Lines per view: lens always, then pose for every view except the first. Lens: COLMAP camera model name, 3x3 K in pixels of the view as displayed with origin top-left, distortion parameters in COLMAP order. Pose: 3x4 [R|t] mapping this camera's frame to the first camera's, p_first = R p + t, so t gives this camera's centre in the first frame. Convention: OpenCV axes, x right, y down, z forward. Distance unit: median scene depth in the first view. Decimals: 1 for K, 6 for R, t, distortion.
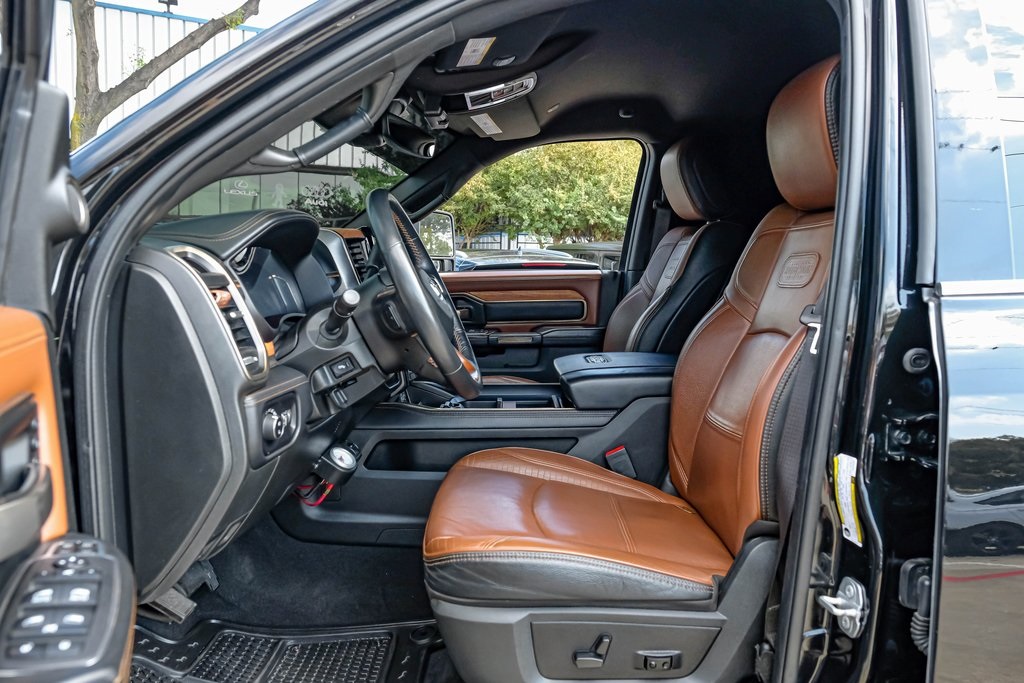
lens RADIAL K [[711.5, 0, 562.3], [0, 711.5, 338.1], [0, 0, 1]] dist [-0.032387, 0.006041]
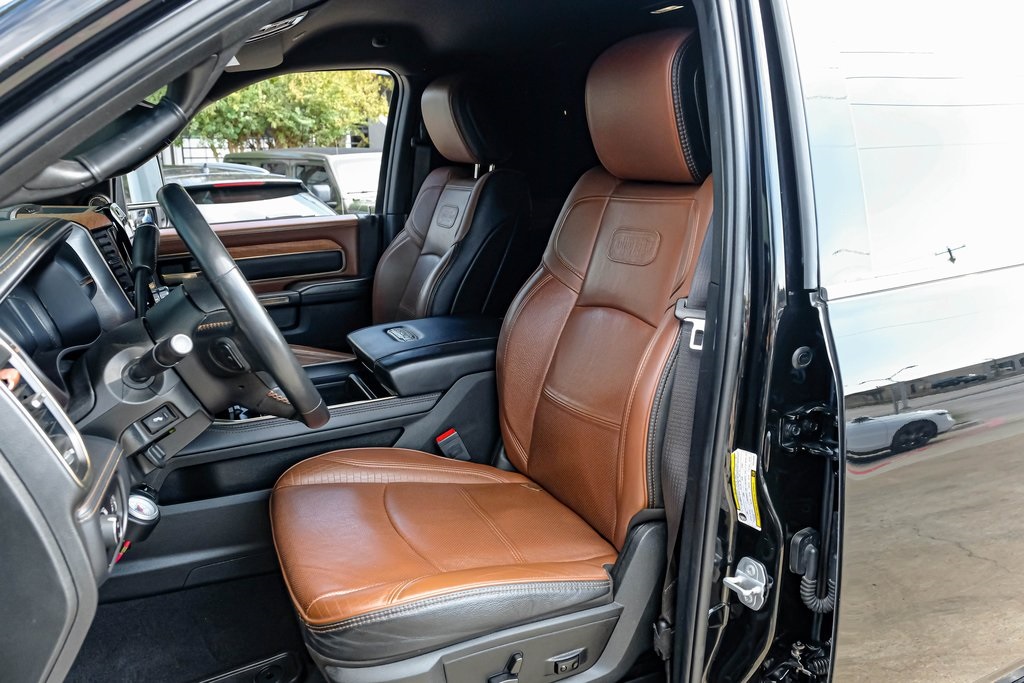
lens RADIAL K [[720.4, 0, 534.4], [0, 720.4, 329.5], [0, 0, 1]] dist [-0.036235, 0.008952]
pose [[0.921937, -0.114175, 0.370131, -0.211213], [0.065514, 0.987766, 0.141513, -0.147841], [-0.381760, -0.106217, 0.918138, 0.116931]]
